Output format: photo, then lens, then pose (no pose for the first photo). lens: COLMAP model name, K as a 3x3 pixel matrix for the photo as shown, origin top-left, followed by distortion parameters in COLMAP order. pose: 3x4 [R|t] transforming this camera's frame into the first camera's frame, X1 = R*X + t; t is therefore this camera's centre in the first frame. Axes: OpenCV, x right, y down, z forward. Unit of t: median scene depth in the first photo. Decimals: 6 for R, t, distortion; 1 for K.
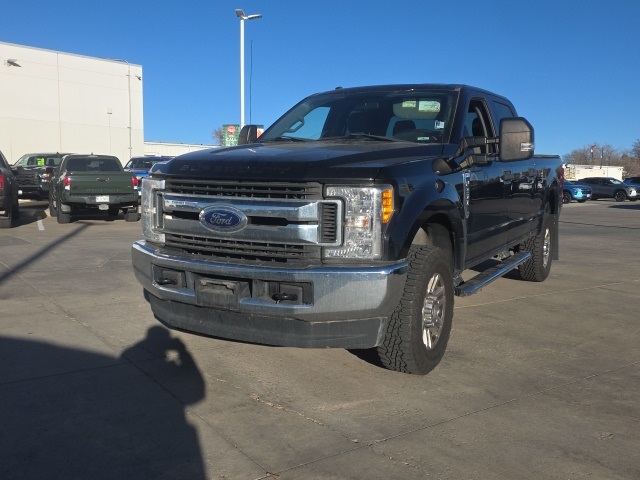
lens RADIAL K [[612.0, 0, 318.9], [0, 612.0, 242.6], [0, 0, 1]] dist [0.047199, 0.000000]
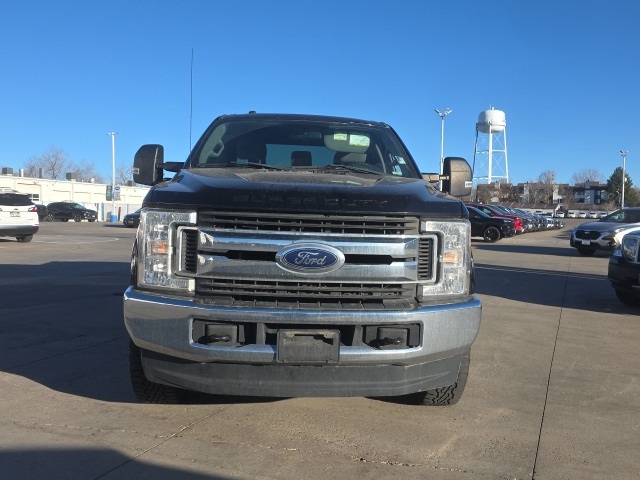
lens RADIAL K [[612.0, 0, 324.5], [0, 612.0, 241.4], [0, 0, 1]] dist [0.047199, 0.000000]
pose [[0.834517, -0.018664, 0.550665, -0.614650], [0.043300, 0.998557, -0.031775, -0.034401], [-0.549278, 0.050361, 0.834121, 0.269088]]
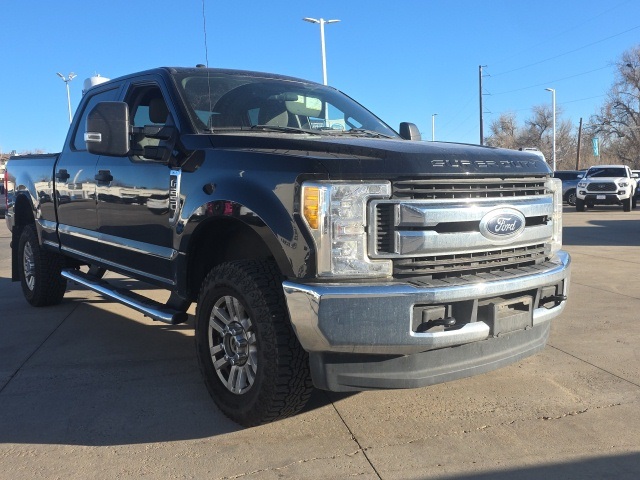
lens RADIAL K [[612.0, 0, 324.4], [0, 612.0, 244.1], [0, 0, 1]] dist [0.047199, 0.000000]
pose [[0.394687, -0.111396, 0.912038, -1.002222], [0.125899, 0.989817, 0.066413, -0.097597], [-0.910149, 0.088613, 0.404693, 0.887751]]
